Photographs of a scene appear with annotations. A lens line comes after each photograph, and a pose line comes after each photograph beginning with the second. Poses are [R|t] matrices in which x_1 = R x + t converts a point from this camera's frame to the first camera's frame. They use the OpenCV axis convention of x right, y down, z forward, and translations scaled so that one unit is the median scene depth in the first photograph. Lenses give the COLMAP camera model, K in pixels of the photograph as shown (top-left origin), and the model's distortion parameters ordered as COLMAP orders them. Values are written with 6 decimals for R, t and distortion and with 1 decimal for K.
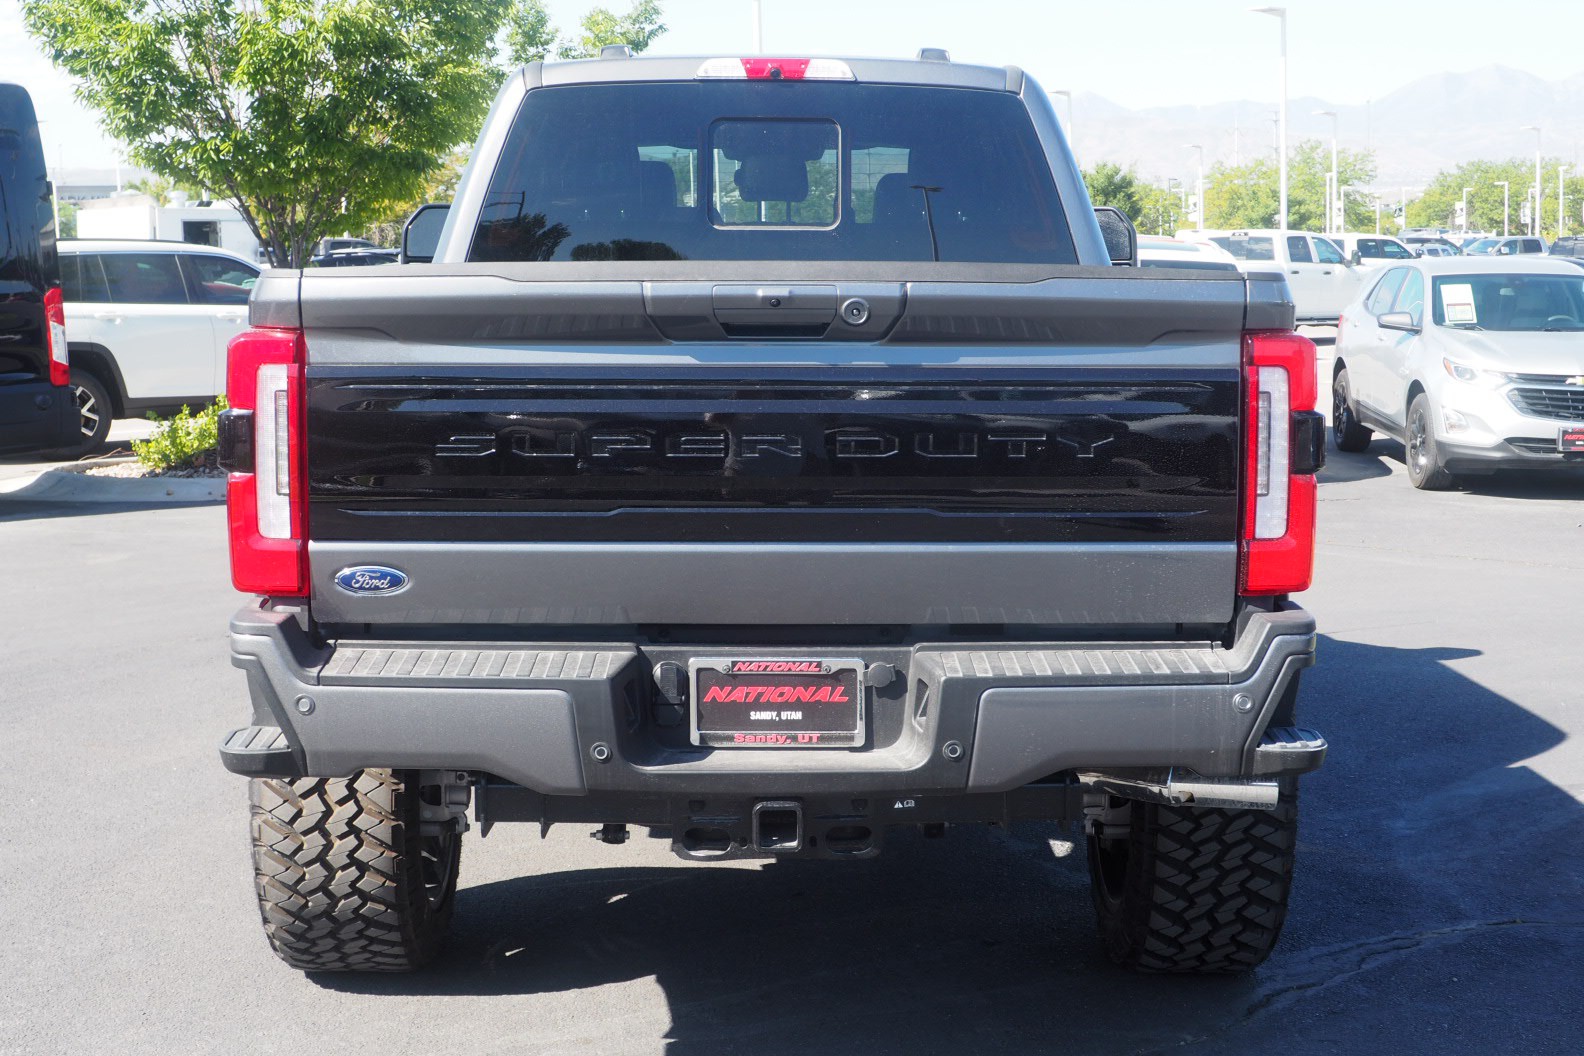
lens RADIAL K [[2209.4, 0, 792.0], [0, 2209.4, 528.0], [0, 0, 1]] dist [-0.000181, 0.020990]
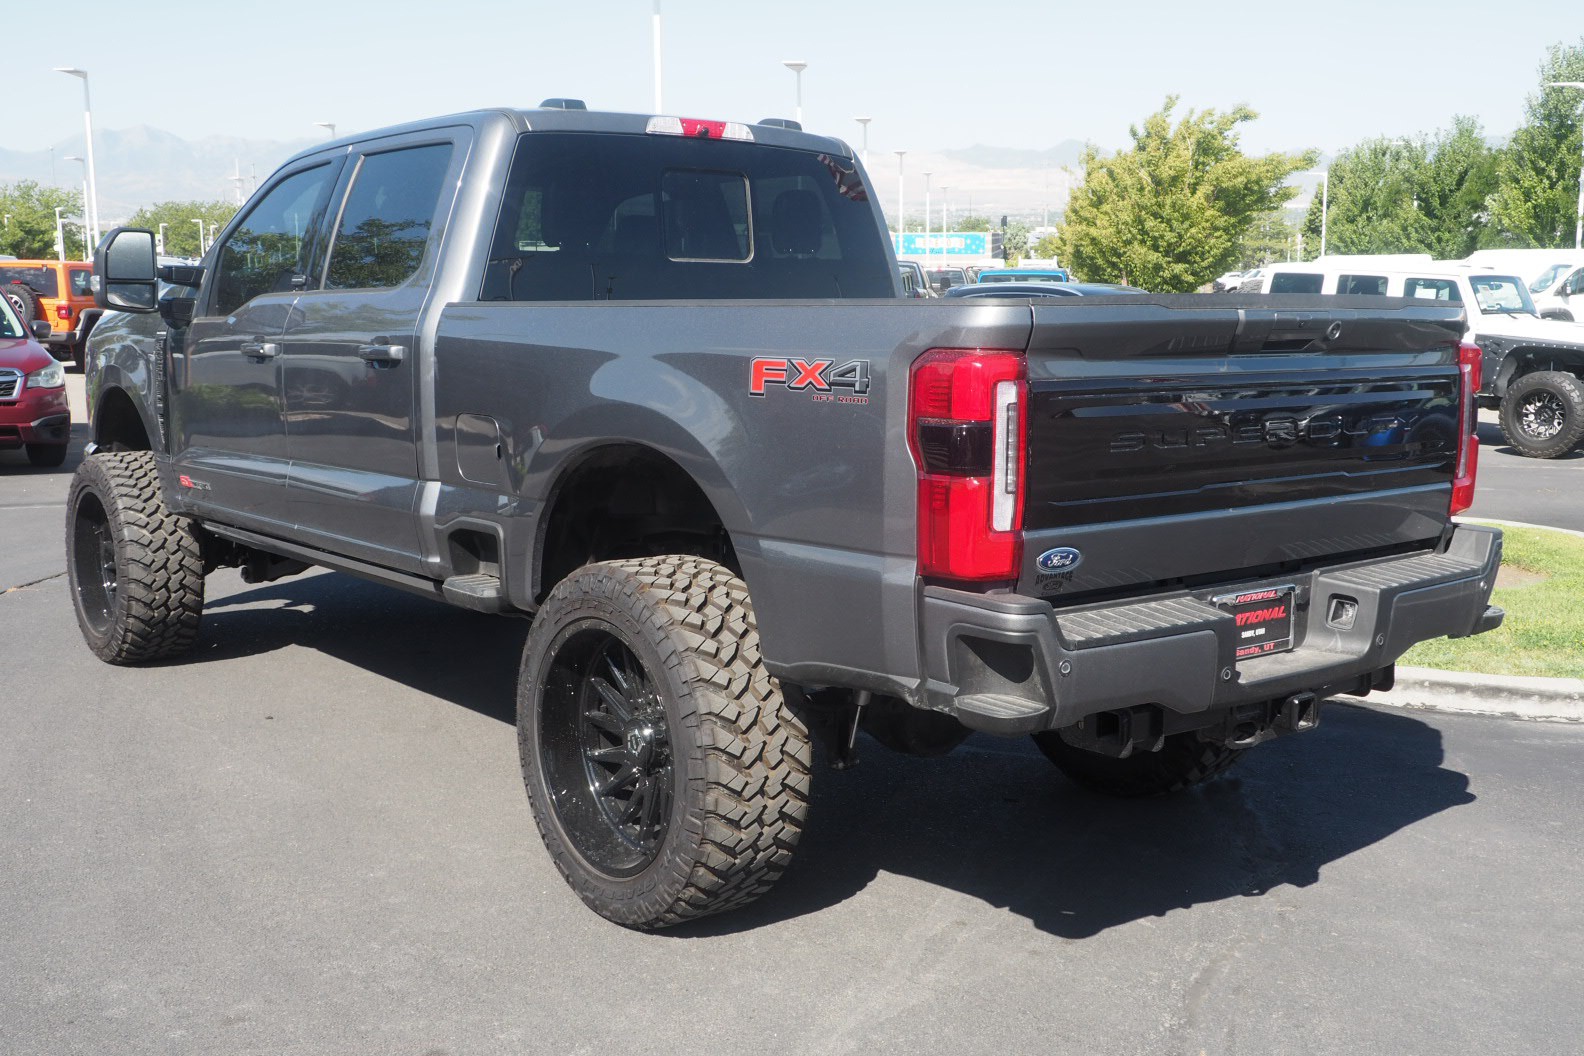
lens RADIAL K [[1717.1, 0, 792.0], [0, 1717.1, 528.0], [0, 0, 1]] dist [-0.010027, 0.003150]
pose [[0.790772, -0.080598, 0.606782, -0.855577], [0.066813, 0.996736, 0.045322, -0.044409], [-0.608454, 0.004702, 0.793575, 0.344439]]
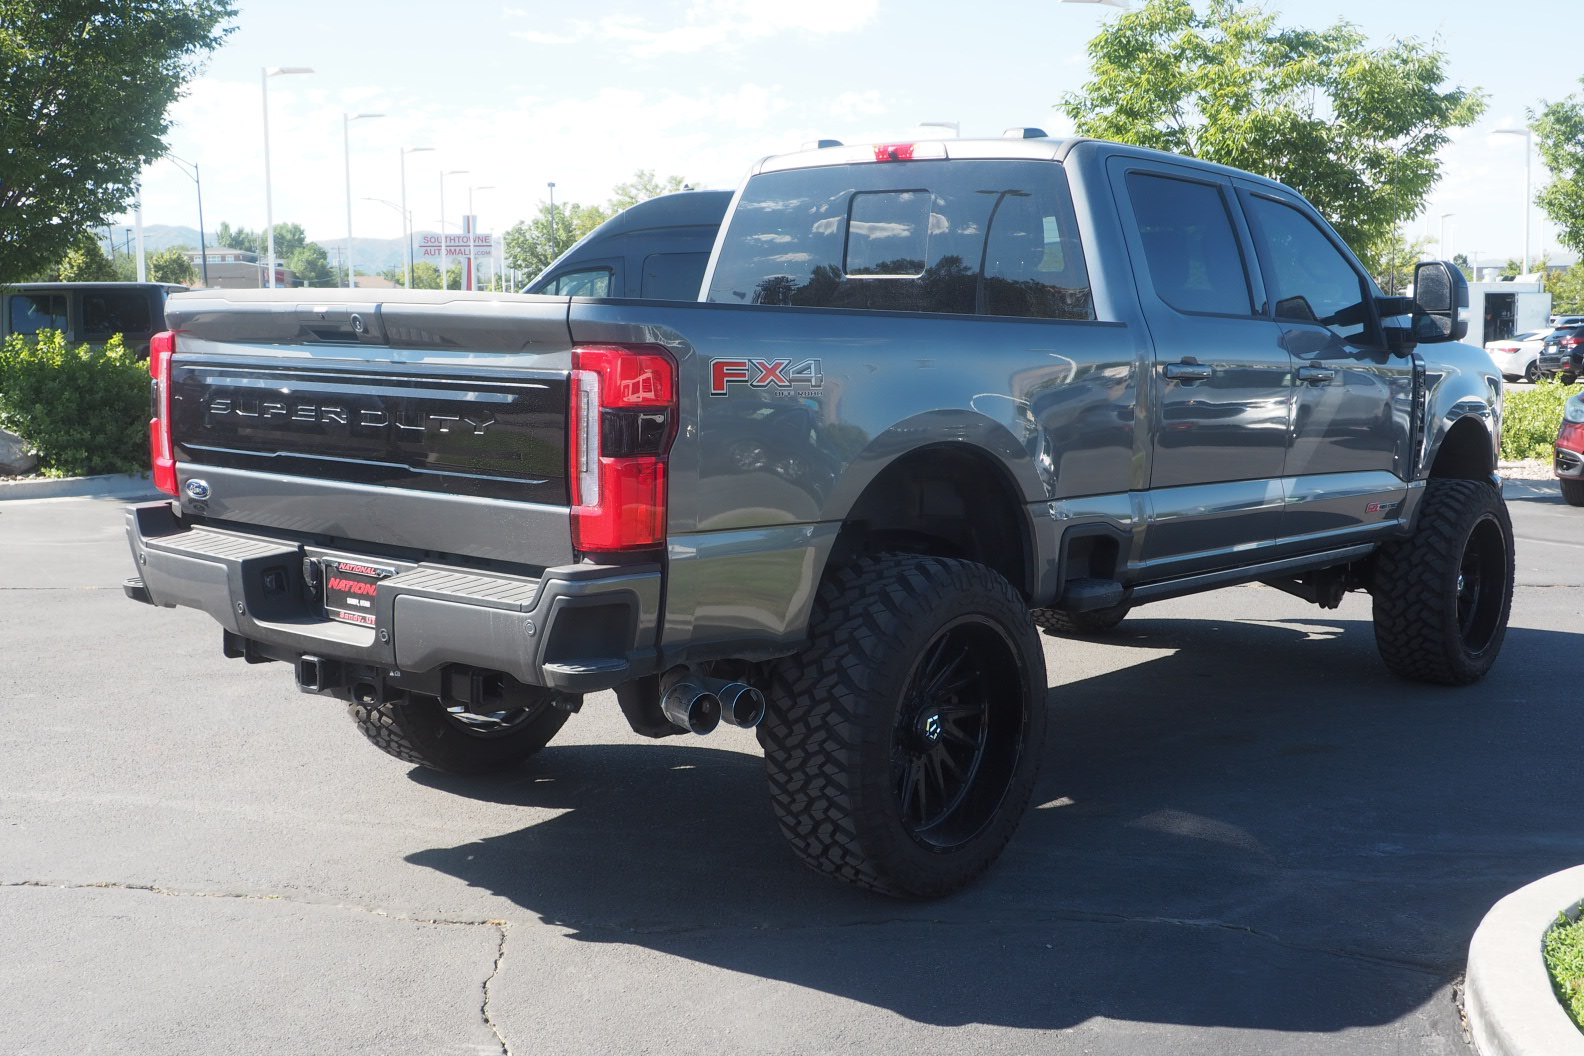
lens RADIAL K [[1738.3, 0, 792.0], [0, 1738.3, 528.0], [0, 0, 1]] dist [0.011204, 0.014195]
pose [[0.759040, 0.085542, -0.645400, 0.943850], [-0.089099, 0.995652, 0.027177, -0.020246], [0.644918, 0.036876, 0.763362, 0.309292]]
